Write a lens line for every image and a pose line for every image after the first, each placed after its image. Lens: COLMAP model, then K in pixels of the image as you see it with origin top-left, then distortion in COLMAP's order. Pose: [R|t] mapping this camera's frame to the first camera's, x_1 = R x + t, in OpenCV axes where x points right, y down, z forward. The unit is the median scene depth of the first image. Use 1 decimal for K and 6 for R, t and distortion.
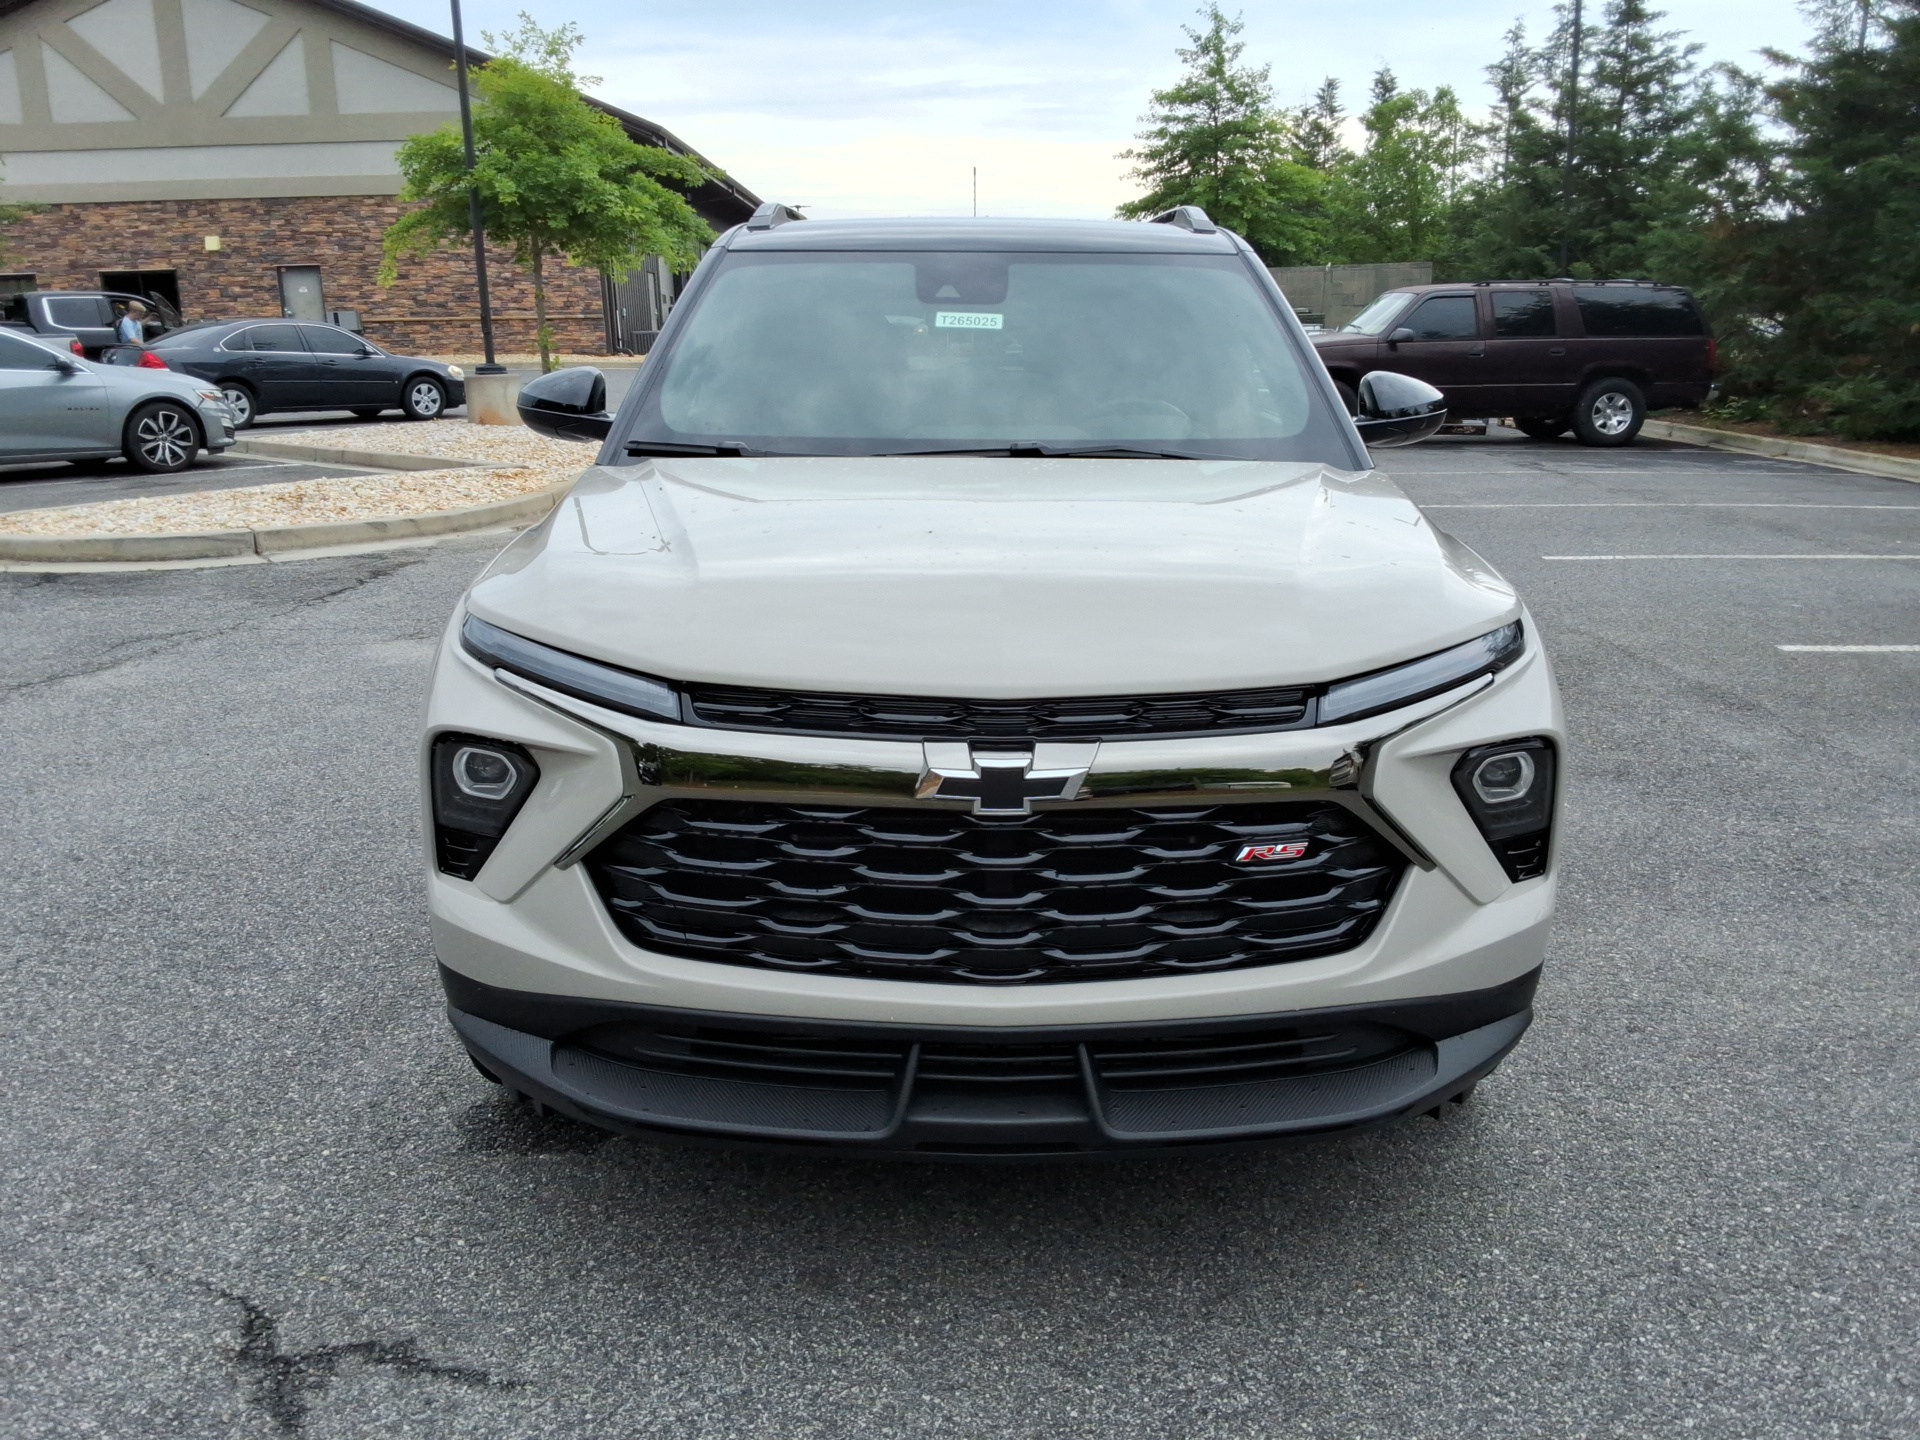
lens RADIAL K [[1538.6, 0, 971.1], [0, 1538.6, 691.5], [0, 0, 1]] dist [0.107815, -0.170361]
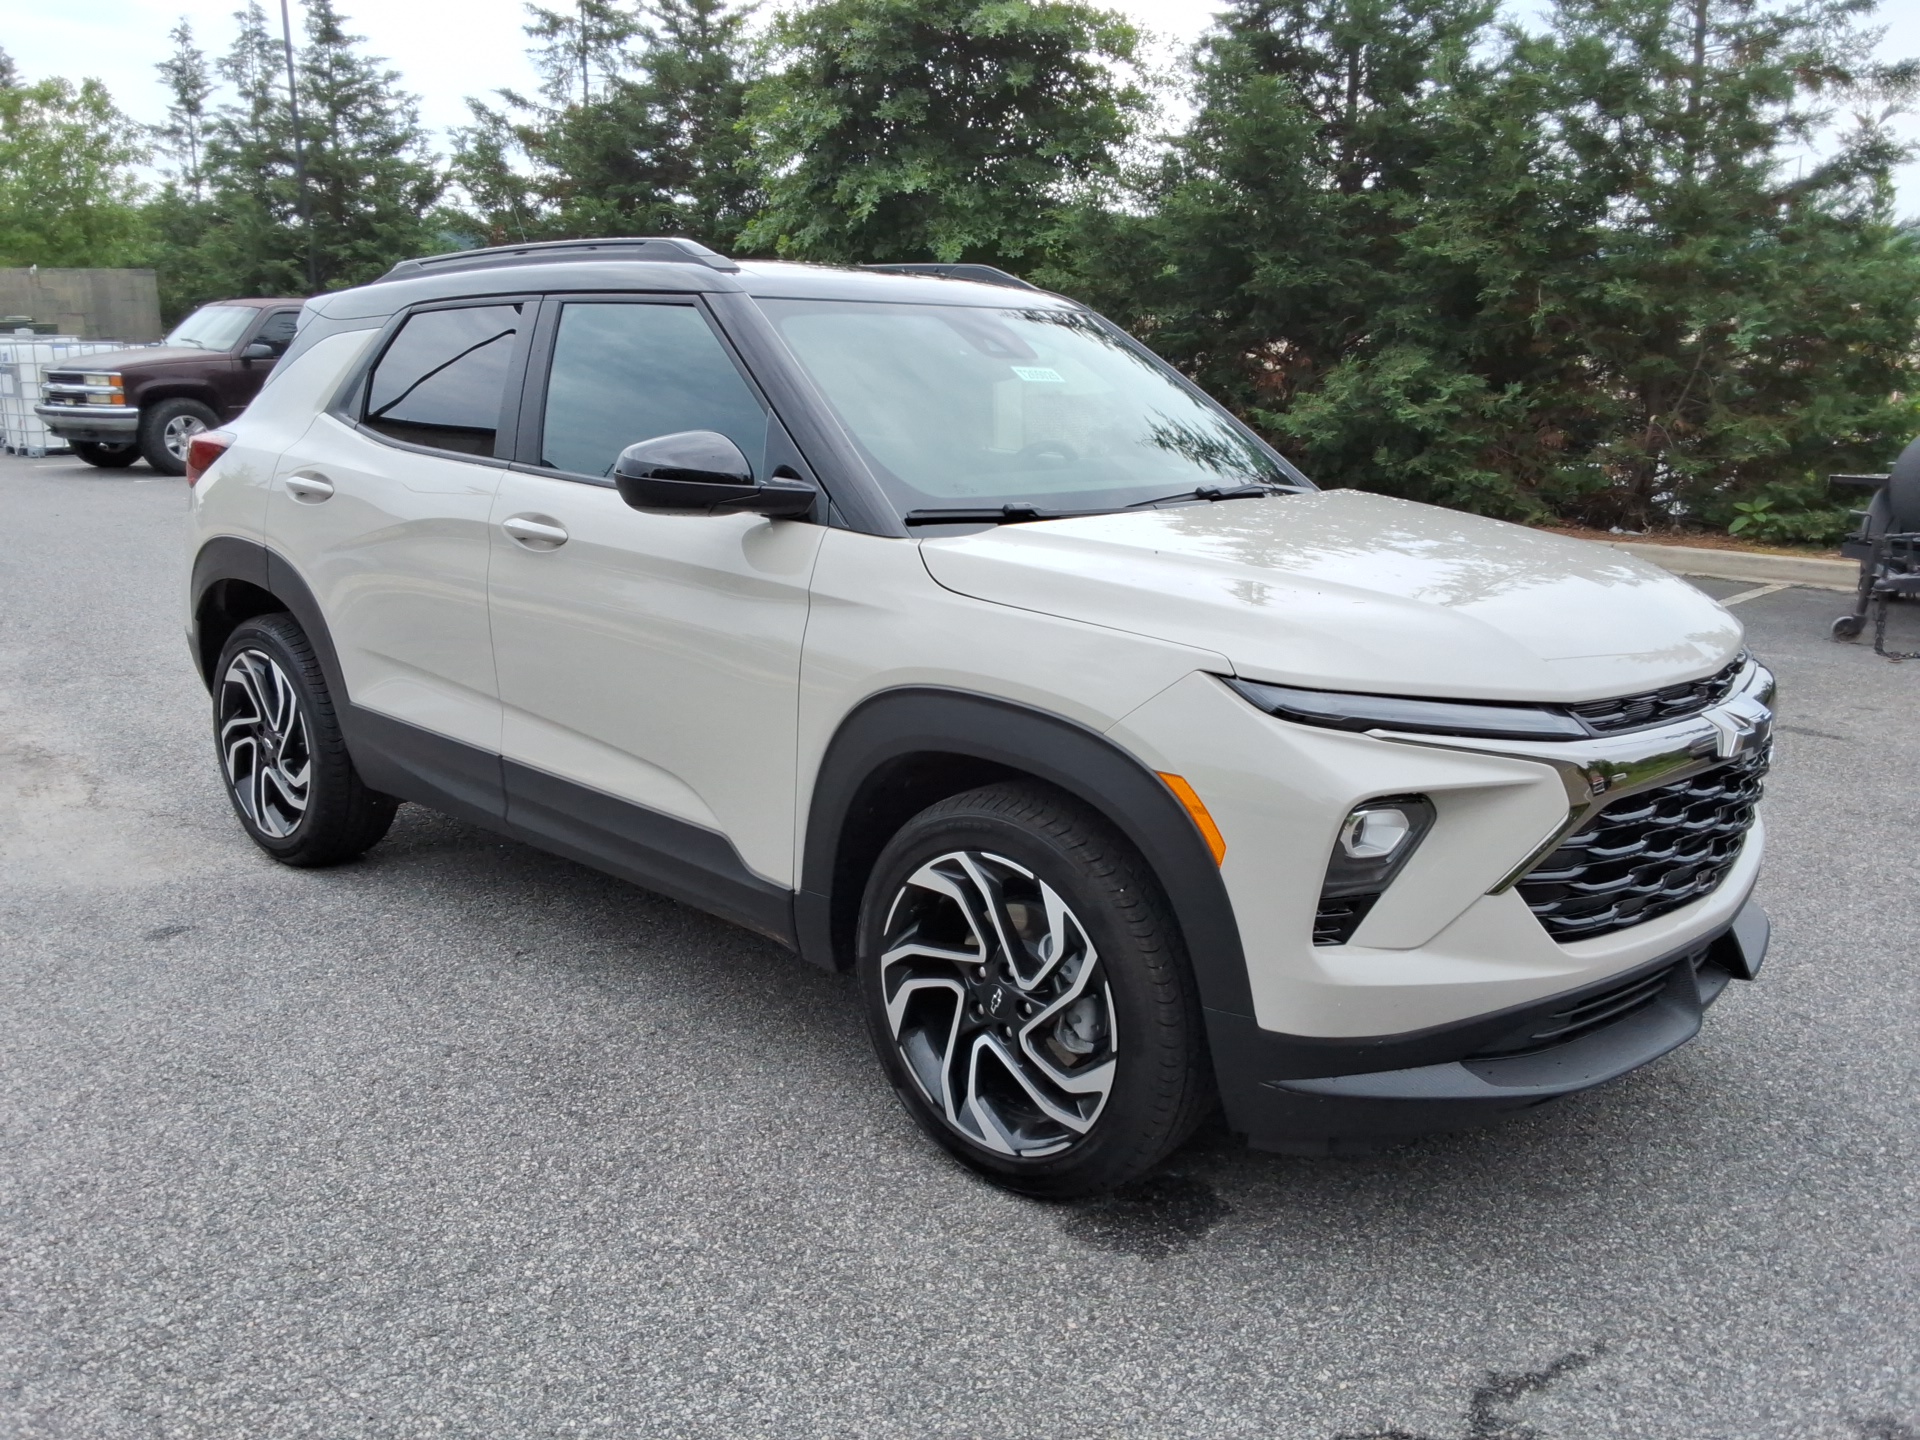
lens RADIAL K [[1538.6, 0, 971.1], [0, 1538.6, 691.5], [0, 0, 1]] dist [0.107815, -0.170361]
pose [[0.667323, -0.153842, 0.728706, -0.103161], [0.158603, 0.985344, 0.062780, -0.012394], [-0.727685, 0.073680, 0.681943, 0.040847]]
